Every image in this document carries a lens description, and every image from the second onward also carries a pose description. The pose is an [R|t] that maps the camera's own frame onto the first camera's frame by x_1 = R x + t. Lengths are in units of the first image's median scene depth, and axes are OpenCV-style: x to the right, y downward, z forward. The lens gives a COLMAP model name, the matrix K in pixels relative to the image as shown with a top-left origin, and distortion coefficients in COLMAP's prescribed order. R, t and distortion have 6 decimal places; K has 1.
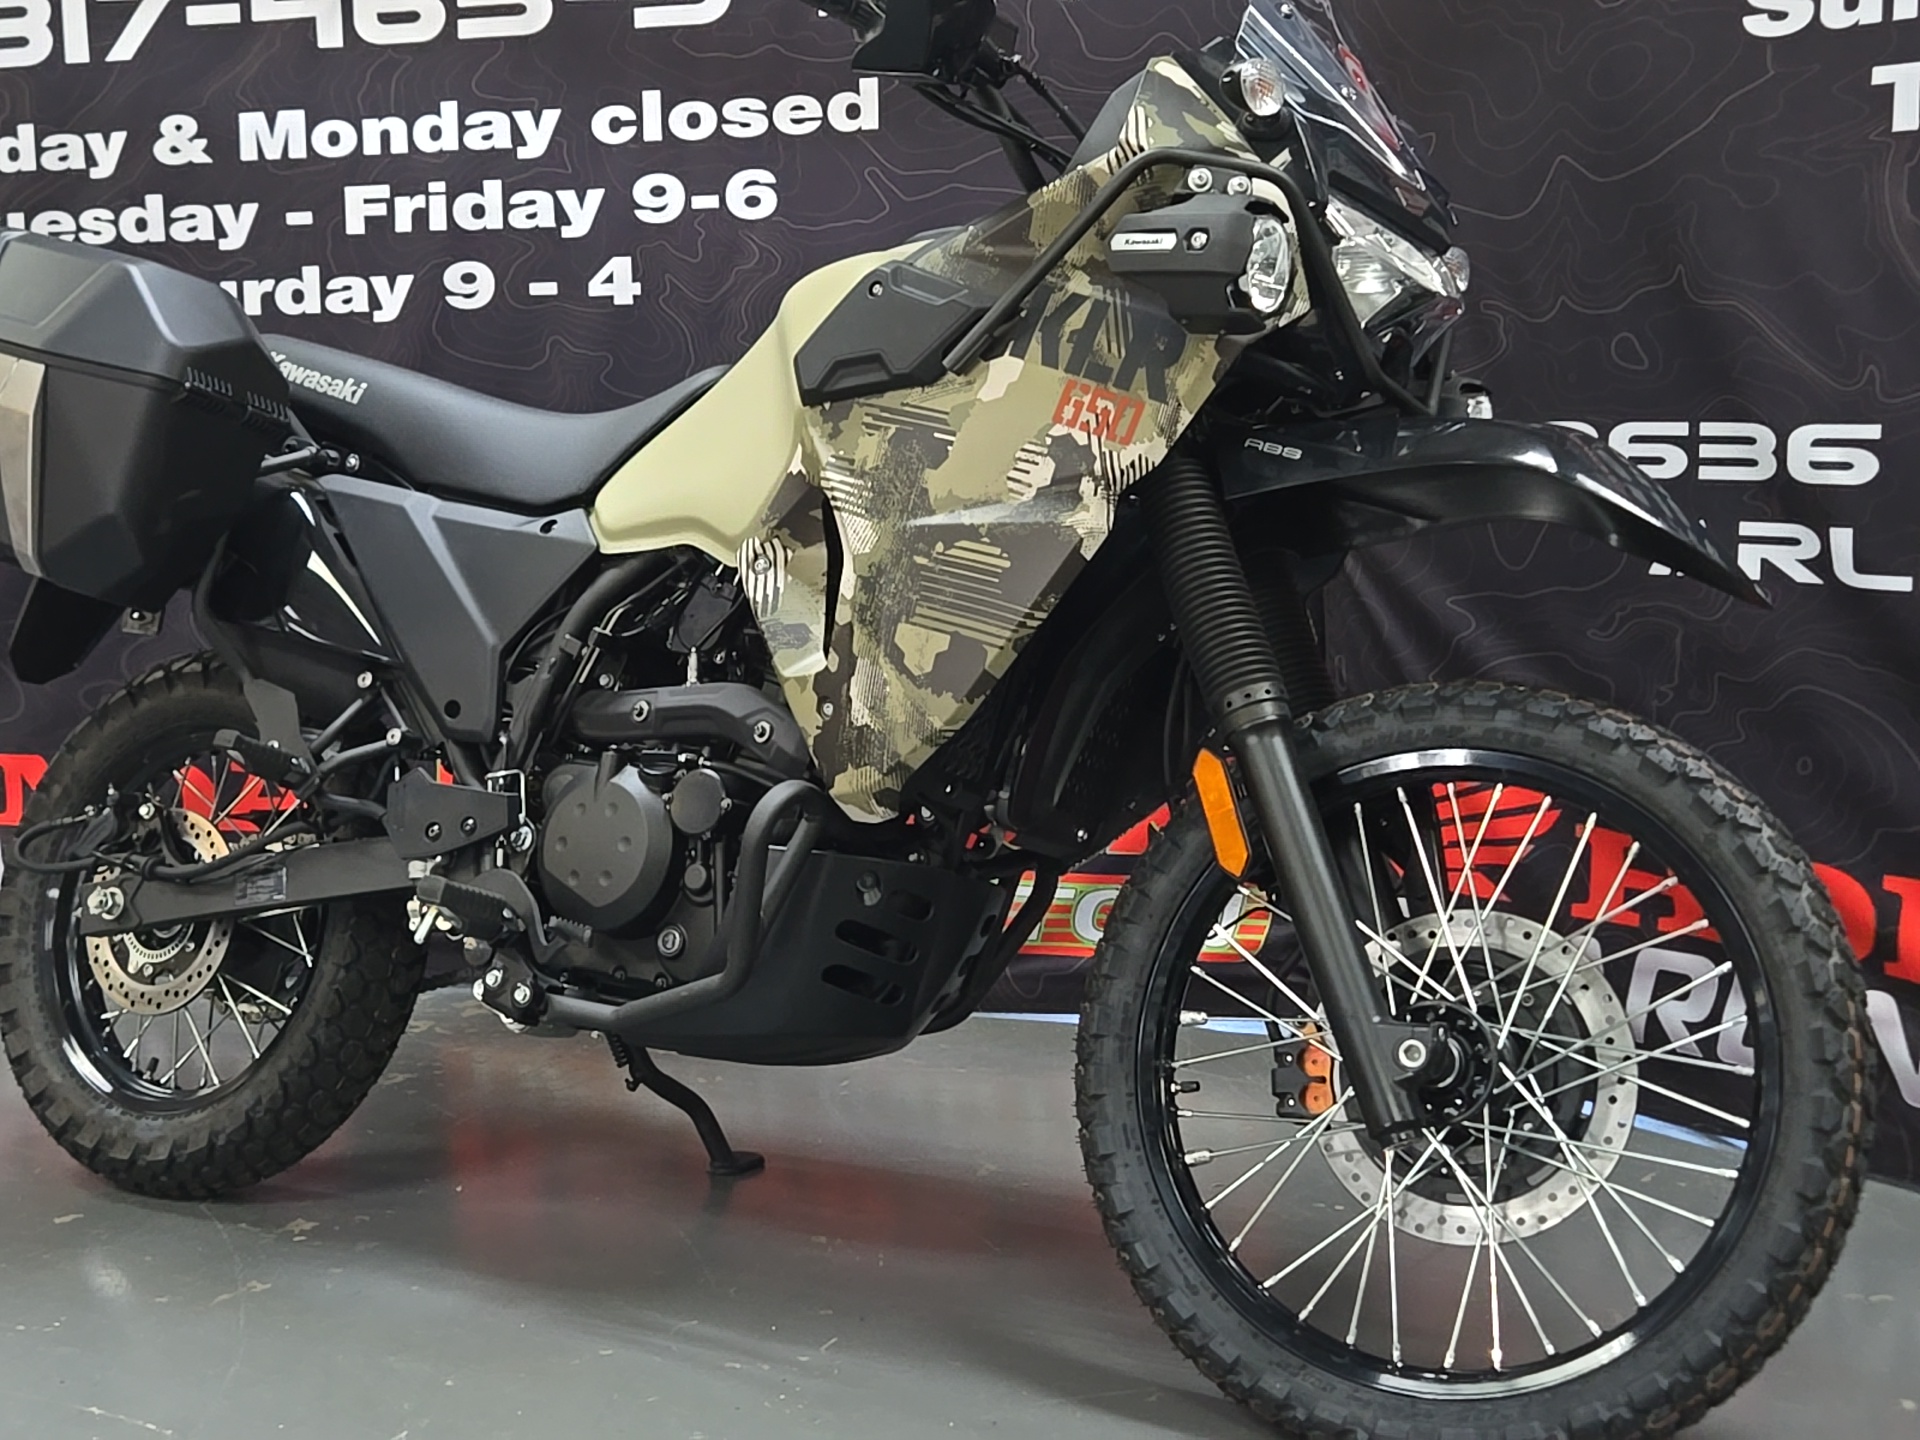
lens RADIAL K [[2567.4, 0, 961.0], [0, 2567.4, 712.8], [0, 0, 1]] dist [0.088905, -0.043841]
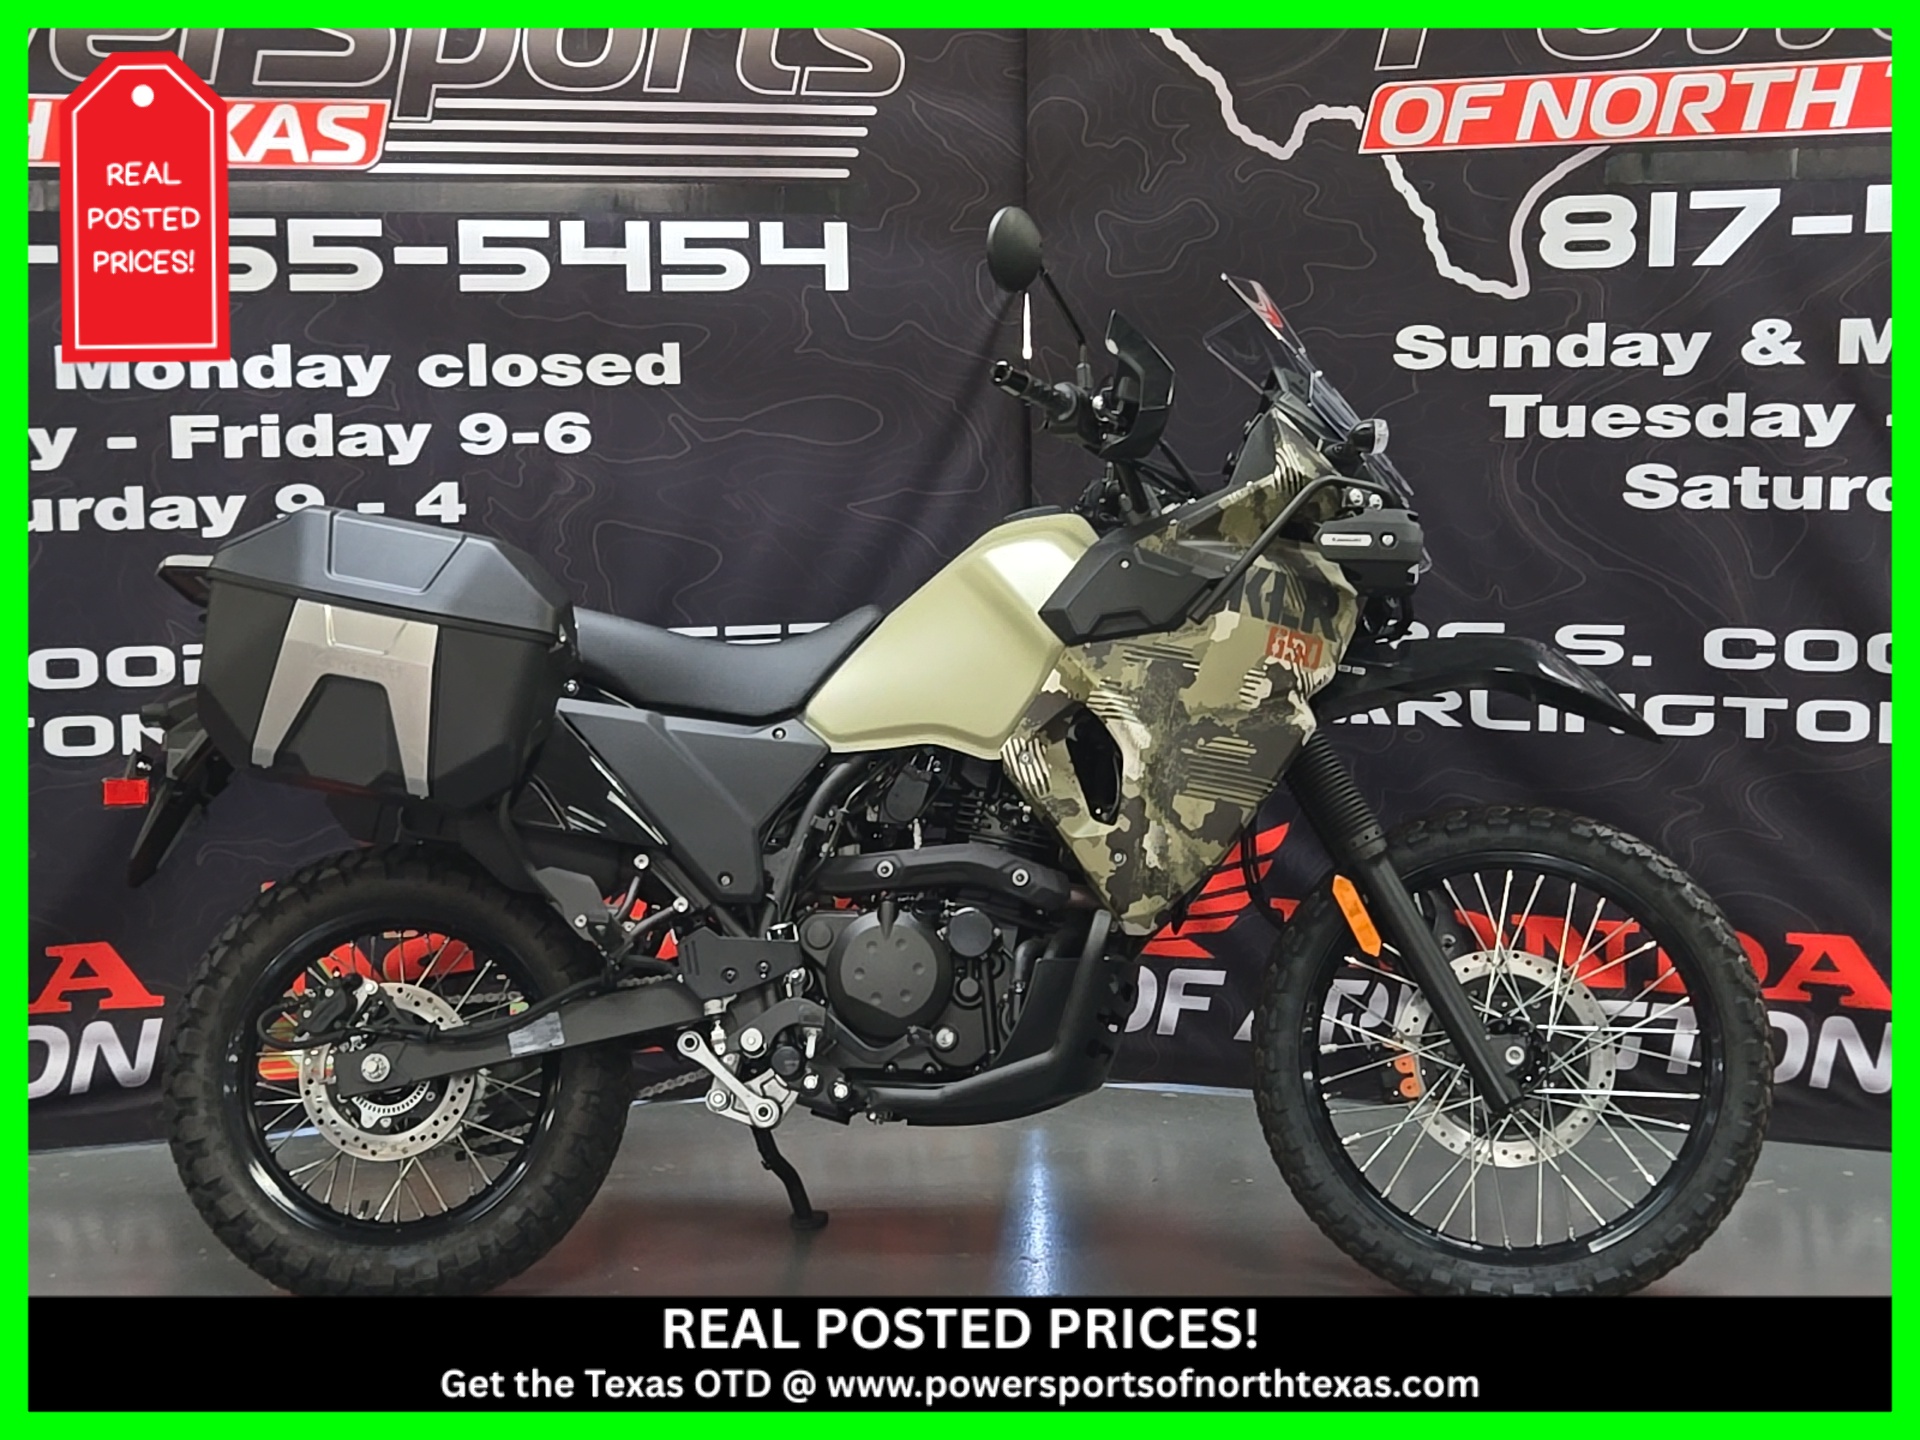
lens RADIAL K [[2567.4, 0, 961.0], [0, 2567.4, 712.8], [0, 0, 1]] dist [0.088905, -0.043841]
pose [[0.858904, -0.045790, 0.510086, -0.829288], [0.061621, 0.997999, -0.014170, -0.065169], [-0.508416, 0.043603, 0.860007, -0.182466]]
